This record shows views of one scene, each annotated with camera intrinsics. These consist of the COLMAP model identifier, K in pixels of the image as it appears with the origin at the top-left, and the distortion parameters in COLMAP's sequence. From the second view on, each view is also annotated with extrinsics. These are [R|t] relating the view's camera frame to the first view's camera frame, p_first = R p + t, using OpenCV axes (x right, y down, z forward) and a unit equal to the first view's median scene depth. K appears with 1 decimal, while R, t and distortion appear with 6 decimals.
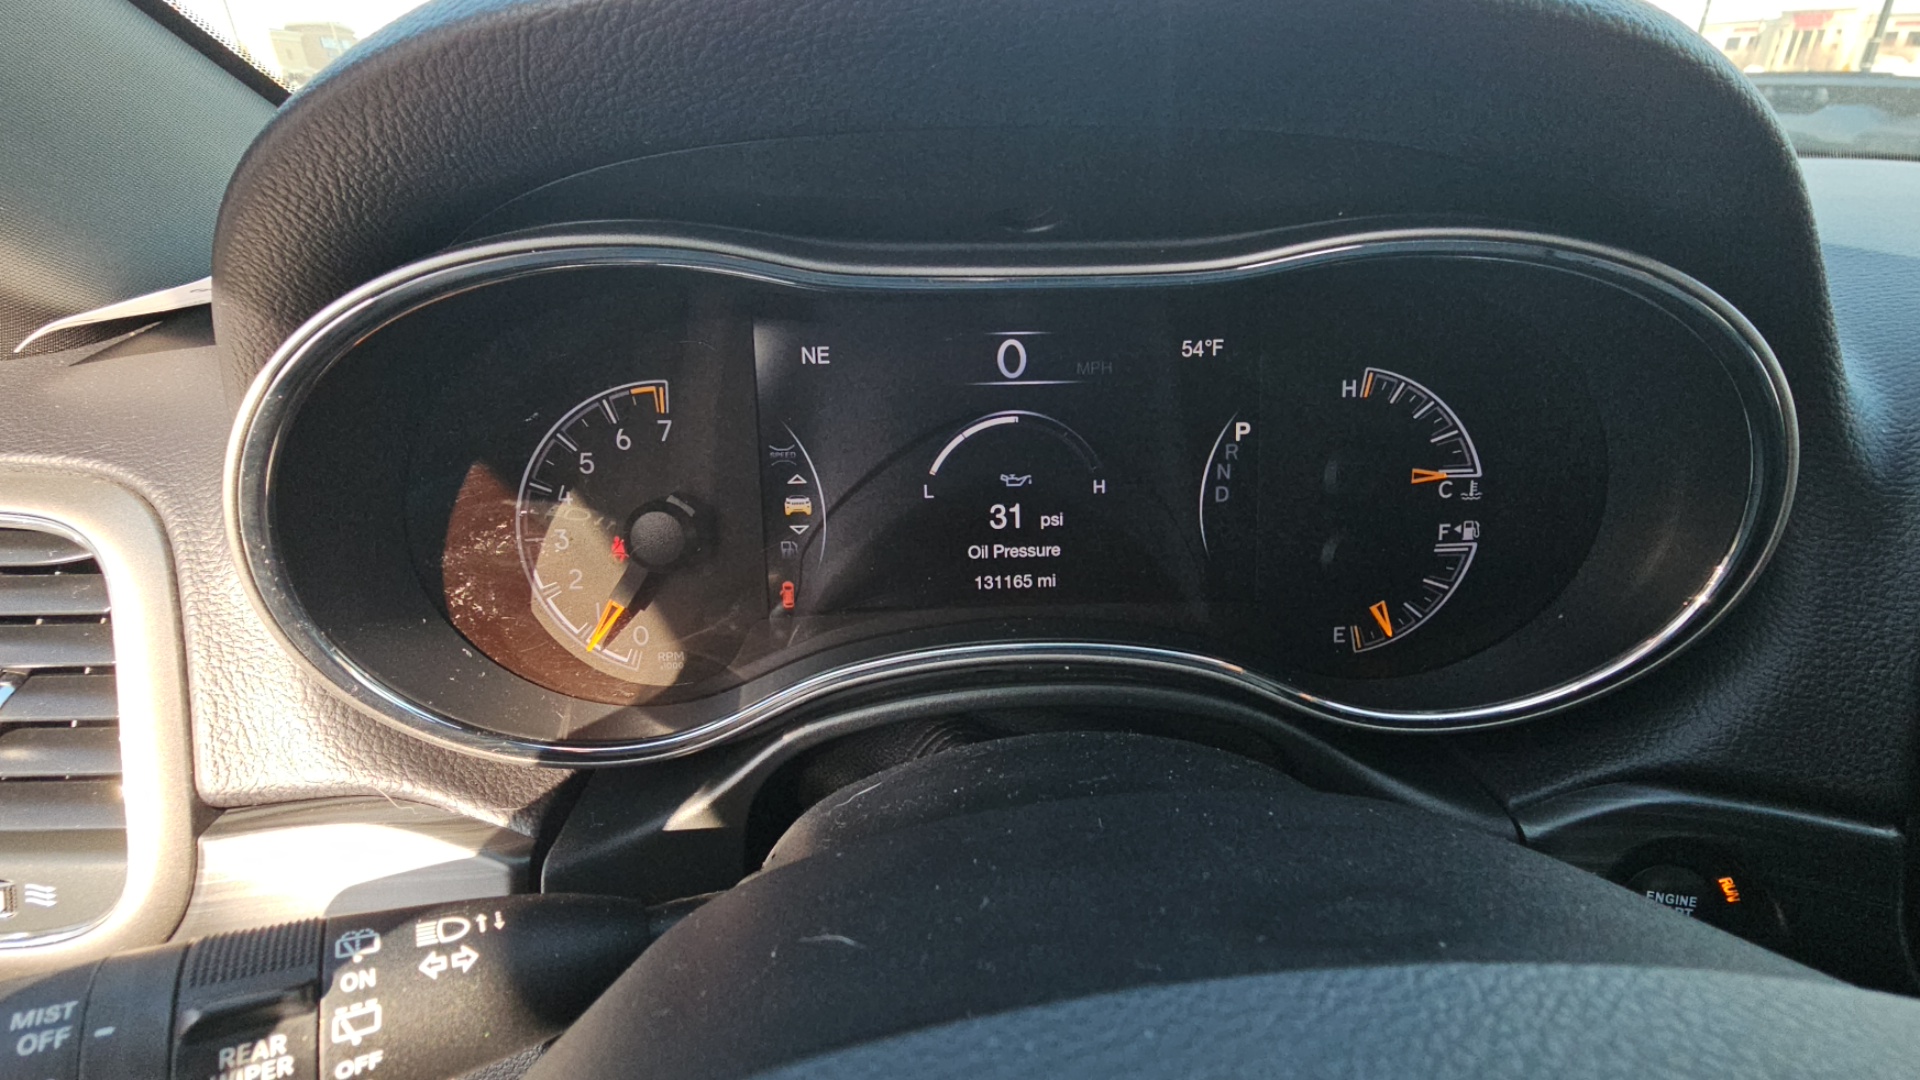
lens RADIAL K [[861.1, 0, 956.9], [0, 861.1, 541.4], [0, 0, 1]] dist [0.008283, -0.005975]
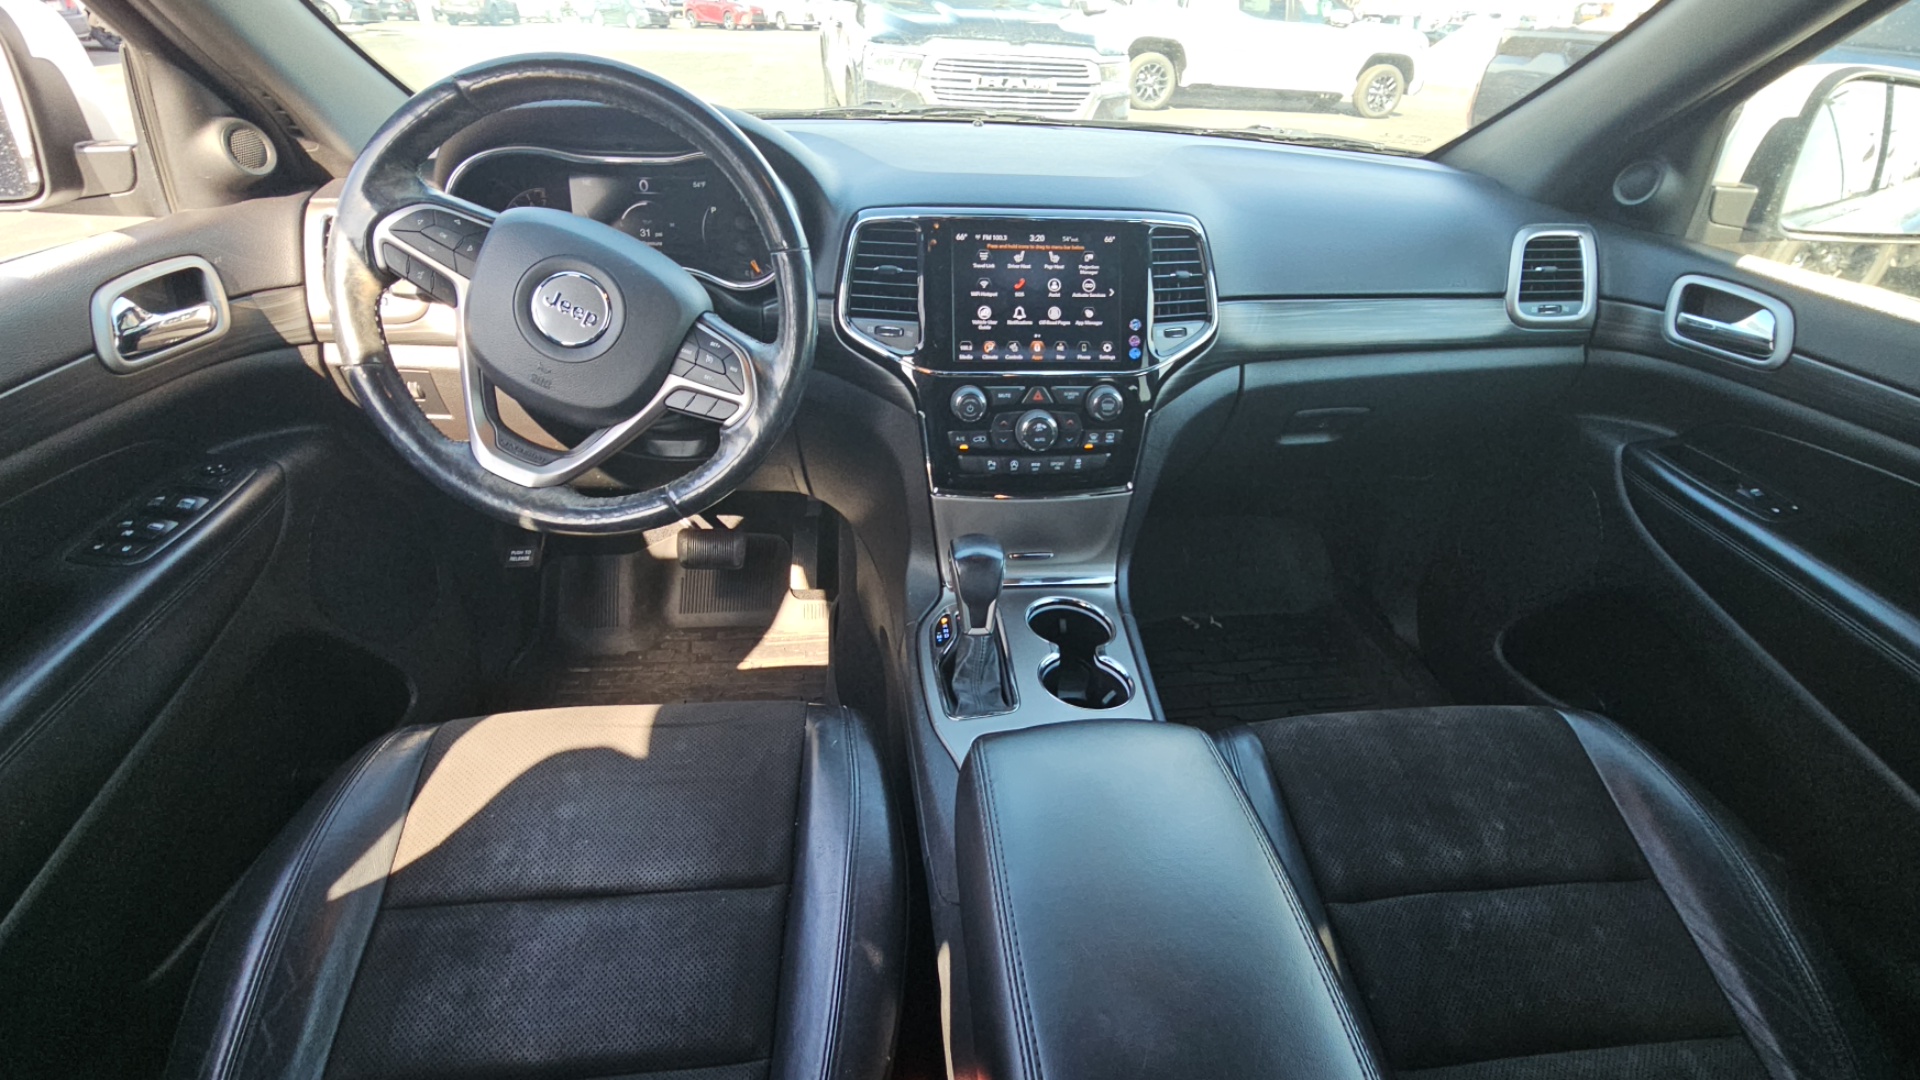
lens RADIAL K [[861.1, 0, 980.9], [0, 861.1, 553.4], [0, 0, 1]] dist [0.008283, -0.005975]
pose [[0.998394, 0.008829, 0.055959, 1.198321], [-0.014085, 0.995451, 0.094230, 0.892477], [-0.054873, -0.094867, 0.993977, -2.611360]]
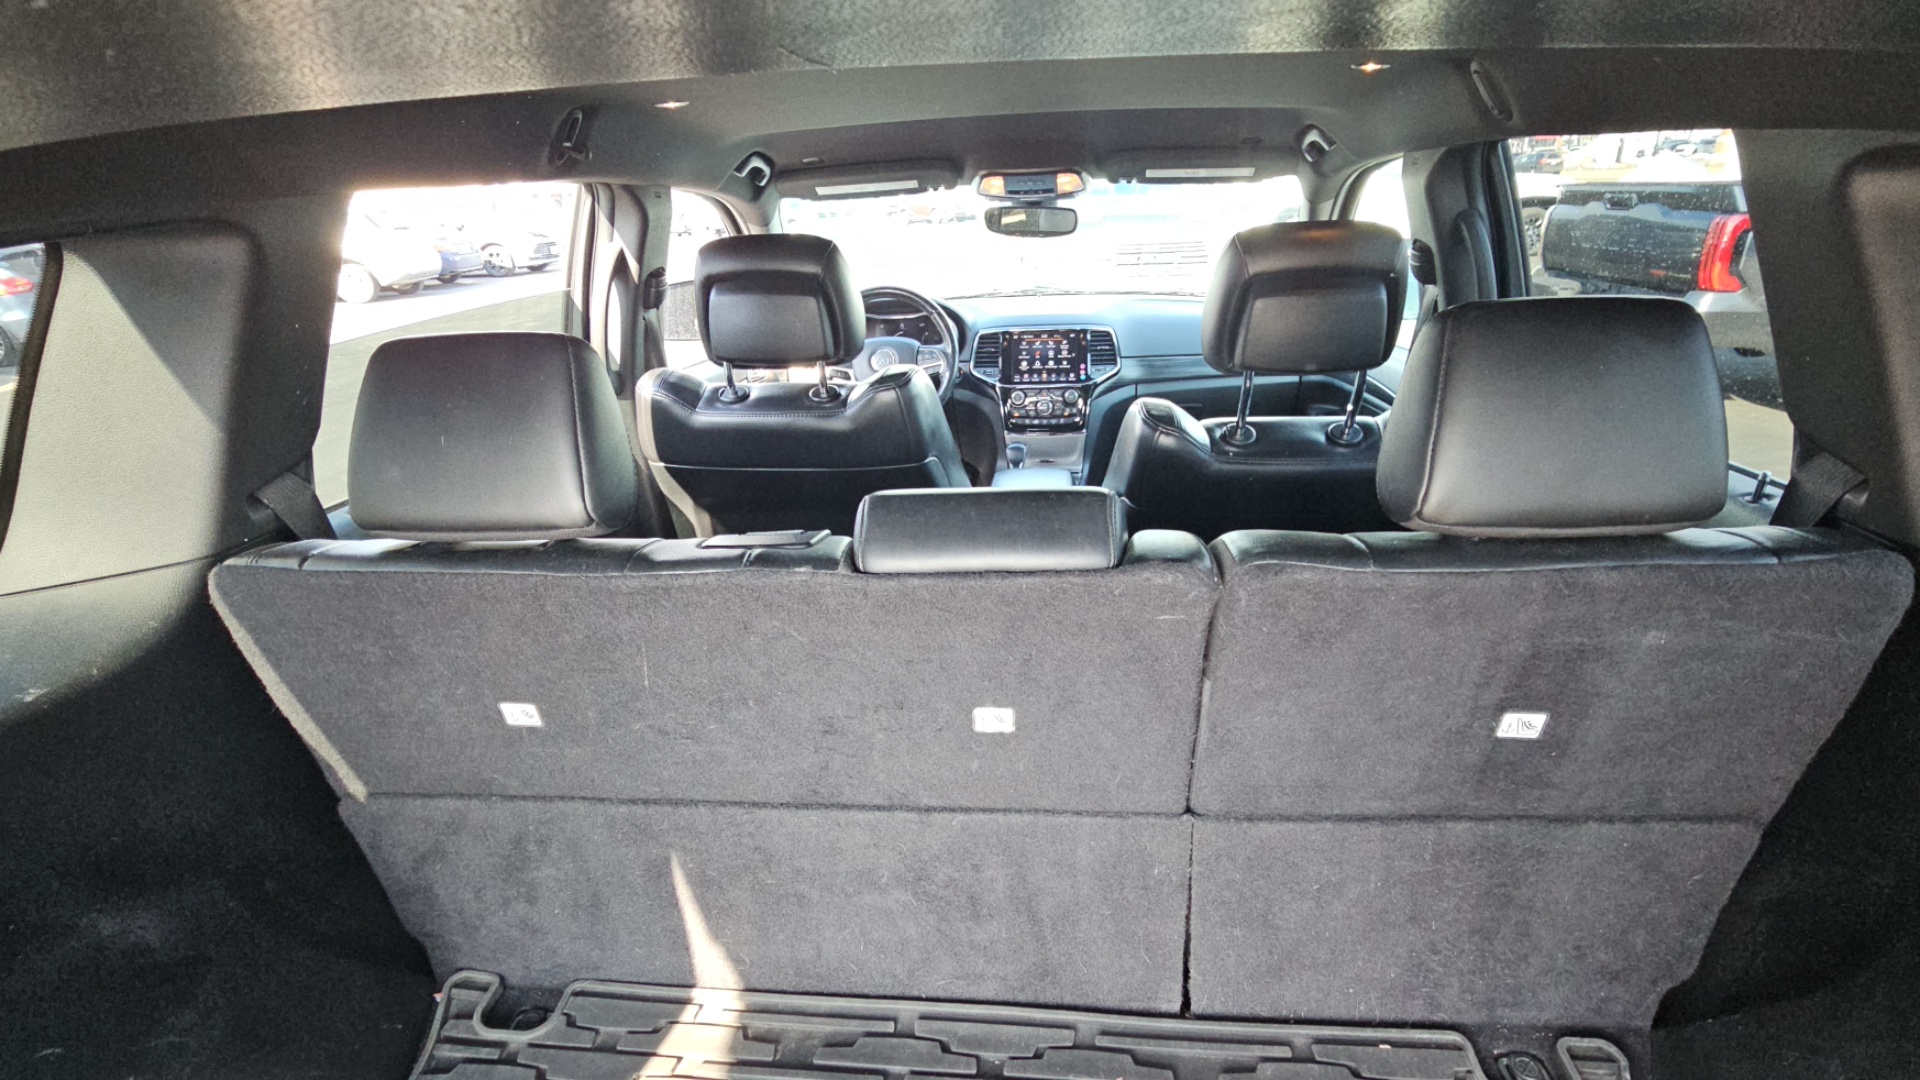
lens RADIAL K [[861.1, 0, 965.2], [0, 861.1, 541.8], [0, 0, 1]] dist [0.008283, -0.005975]
pose [[0.984970, 0.019025, -0.171672, 2.298602], [-0.032841, 0.996412, -0.078004, 2.732627], [0.169572, 0.082470, 0.982061, -7.644658]]
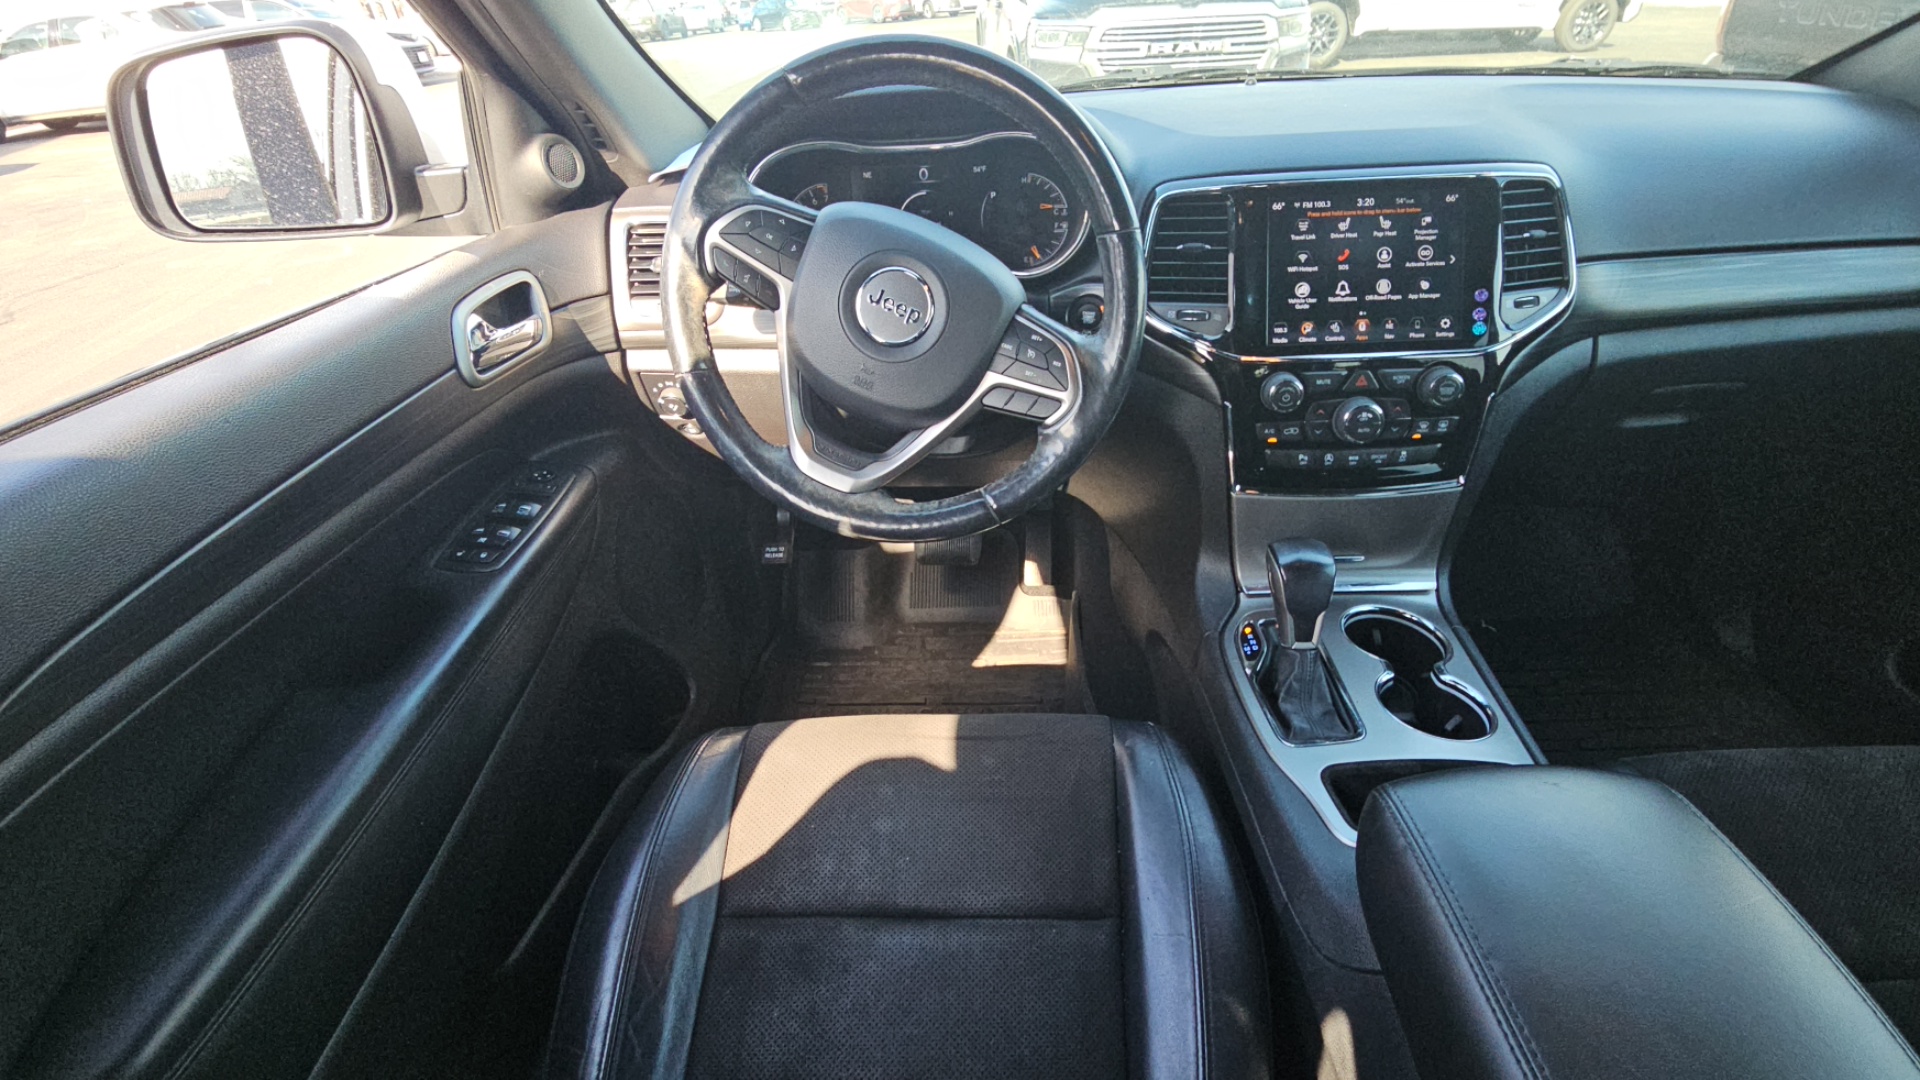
lens RADIAL K [[861.1, 0, 980.4], [0, 861.1, 554.5], [0, 0, 1]] dist [0.008283, -0.005975]
pose [[0.994144, 0.010997, -0.107503, 0.636836], [0.001561, 0.993243, 0.116039, 0.845032], [0.108052, -0.115527, 0.987410, -2.403590]]
